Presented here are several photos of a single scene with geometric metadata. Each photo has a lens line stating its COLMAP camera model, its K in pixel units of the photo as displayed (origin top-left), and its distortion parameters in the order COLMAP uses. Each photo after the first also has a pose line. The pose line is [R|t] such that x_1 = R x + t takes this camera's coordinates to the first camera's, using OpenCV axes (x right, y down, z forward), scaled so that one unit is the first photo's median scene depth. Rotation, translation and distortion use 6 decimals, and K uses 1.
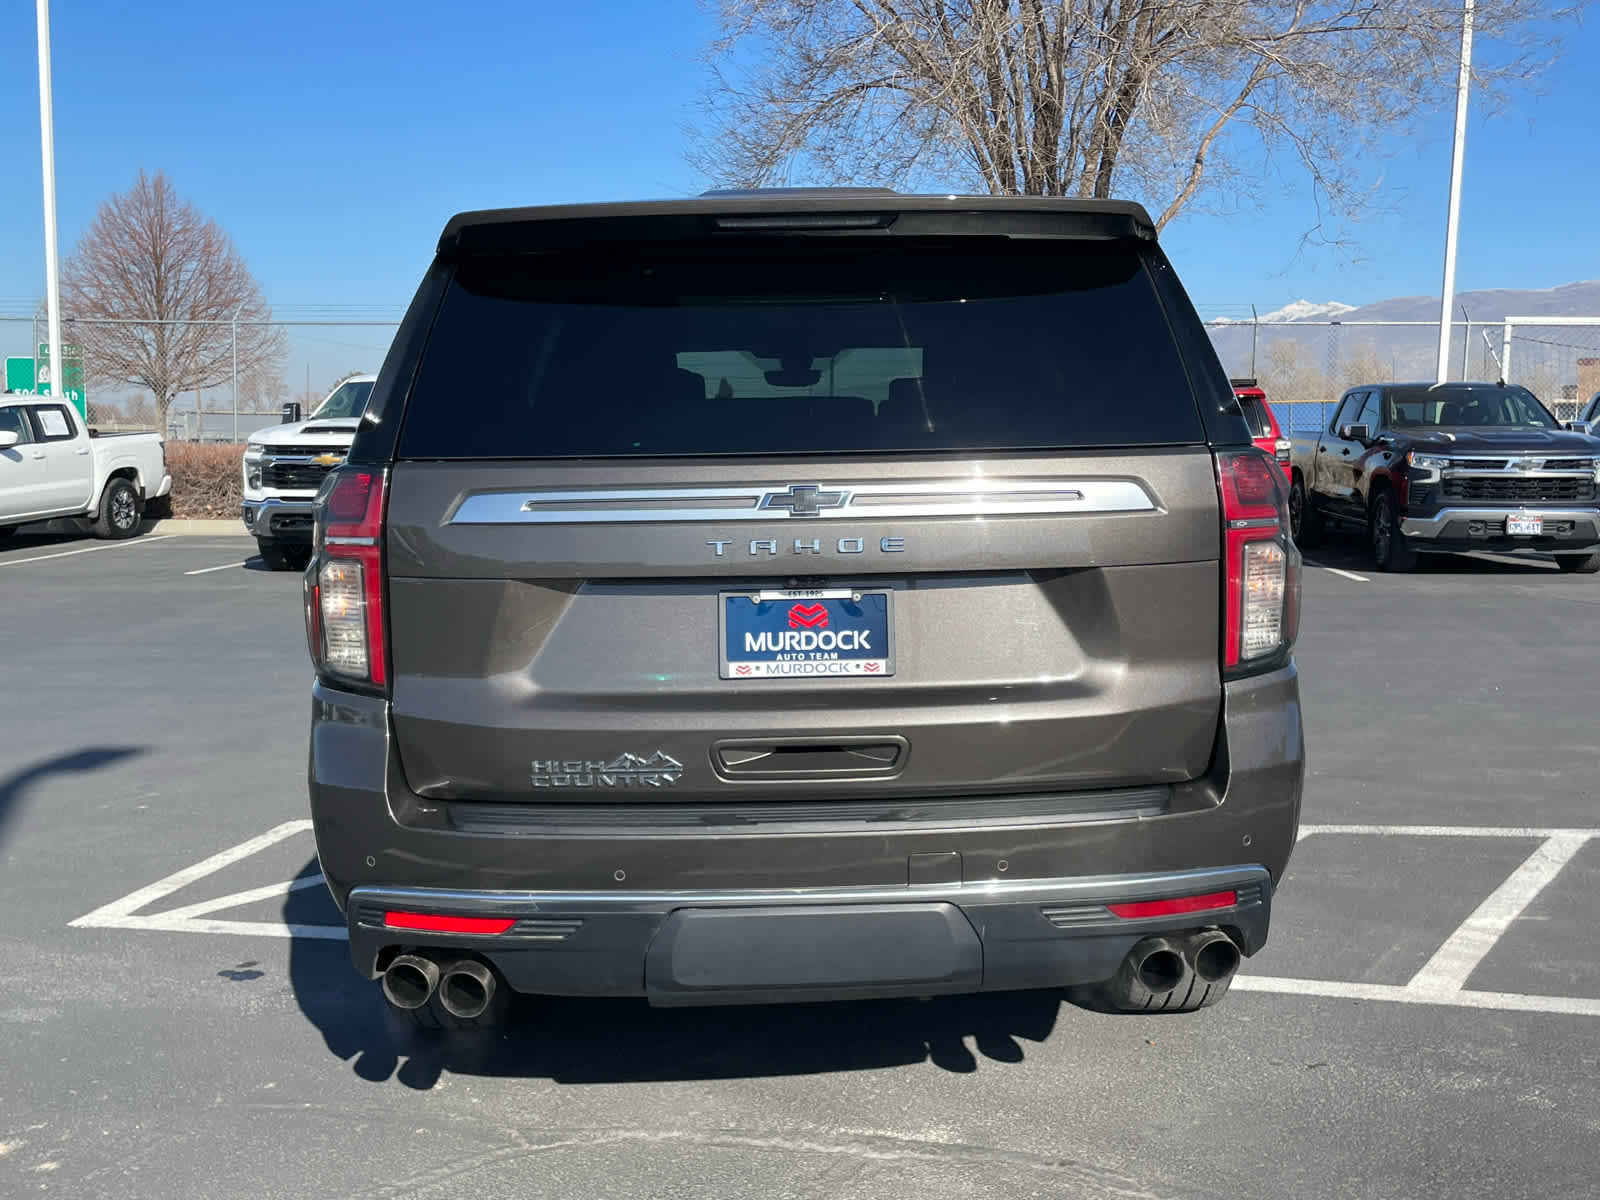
lens RADIAL K [[1592.6, 0, 800.0], [0, 1592.6, 600.0], [0, 0, 1]] dist [0.113841, -0.145132]
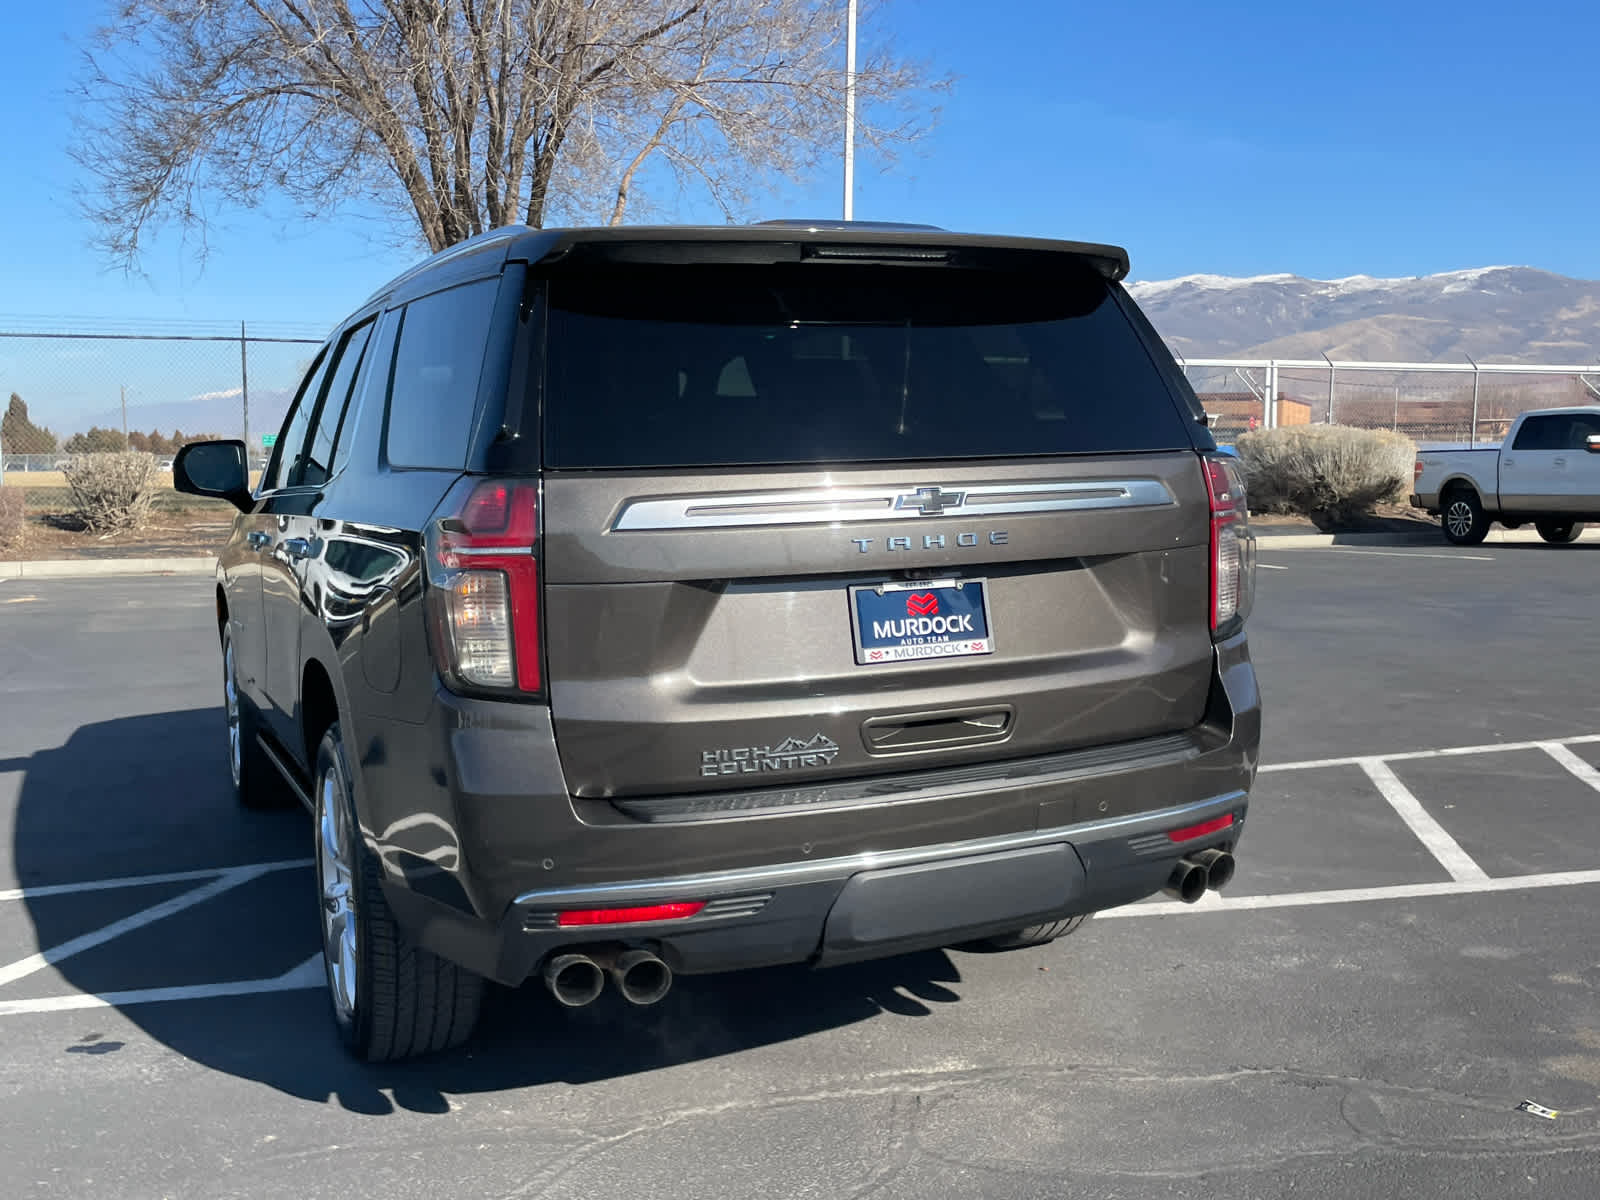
lens RADIAL K [[1604.7, 0, 824.4], [0, 1604.7, 611.1], [0, 0, 1]] dist [0.104527, -0.161988]
pose [[0.913561, -0.045961, 0.404096, -0.512526], [0.049668, 0.998765, 0.001311, 0.009919], [-0.403657, 0.018873, 0.914716, -0.007358]]
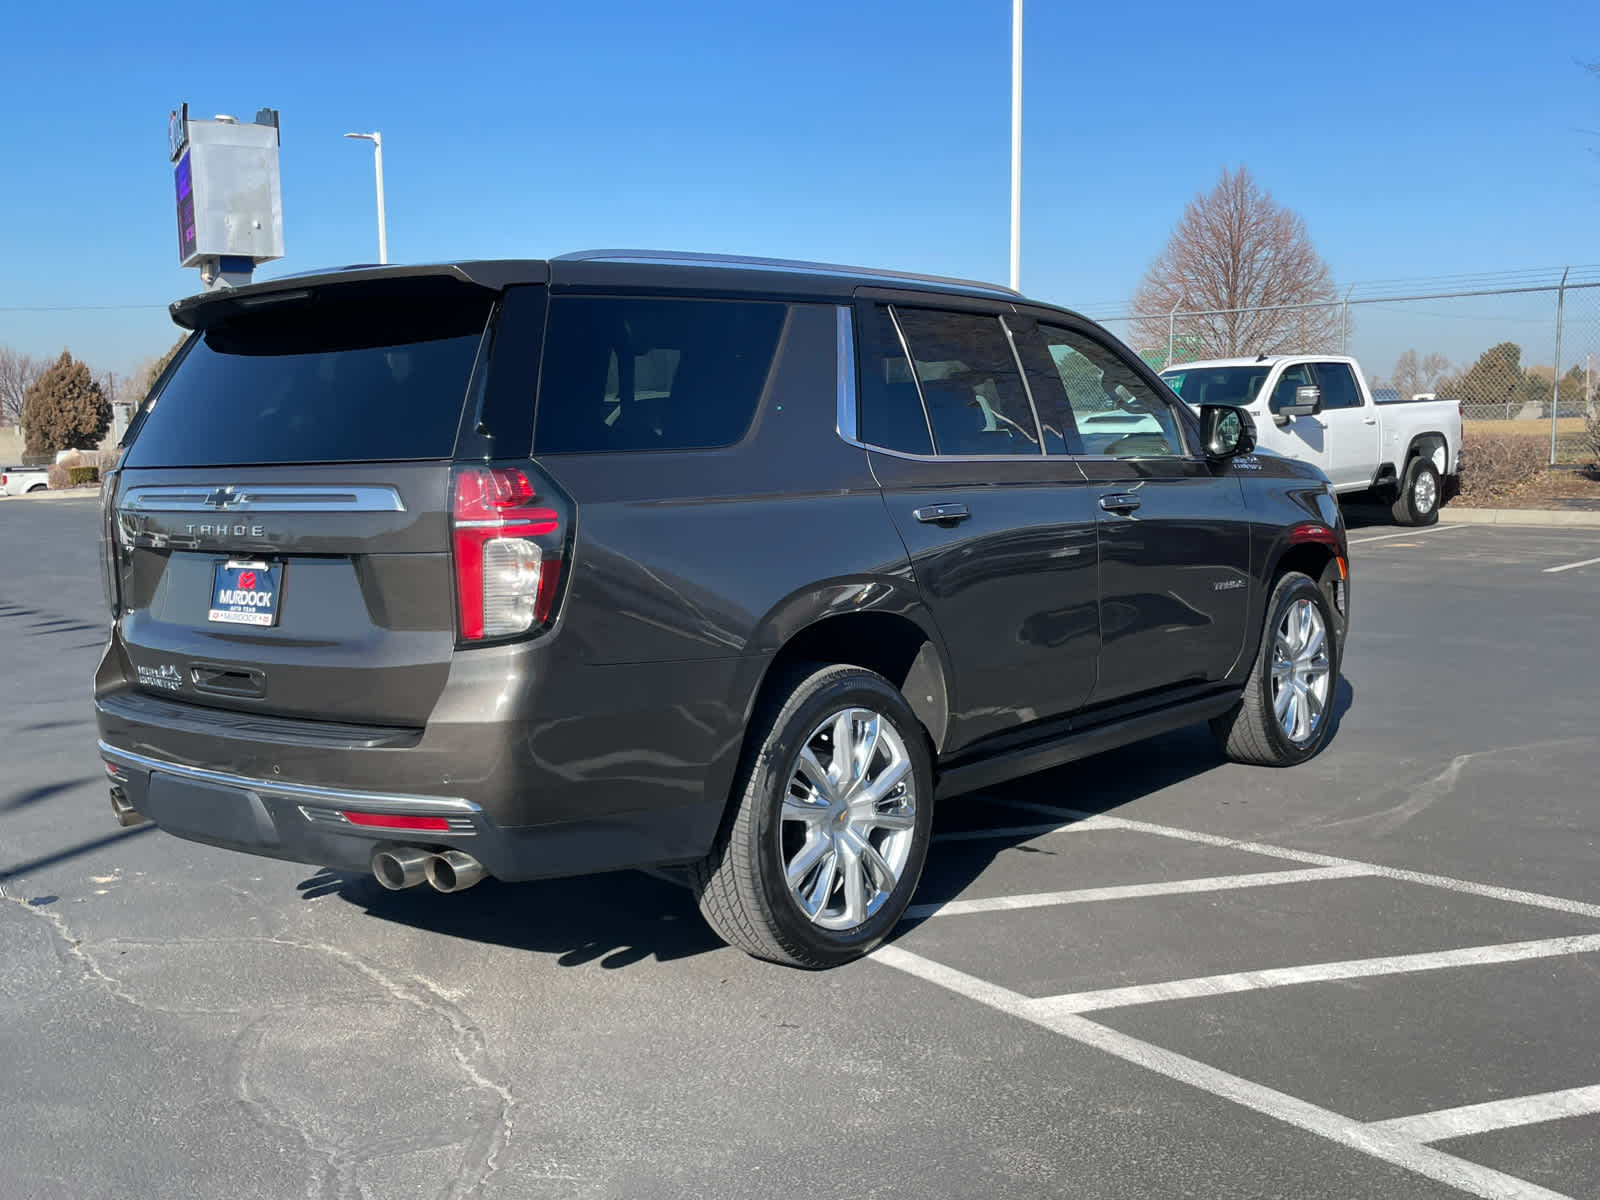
lens RADIAL K [[1592.6, 0, 800.0], [0, 1592.6, 600.0], [0, 0, 1]] dist [0.113841, -0.145132]
pose [[0.757356, 0.058385, -0.650387, 1.295488], [-0.048978, 0.998268, 0.032581, -0.042925], [0.651163, 0.007180, 0.758904, 0.236307]]
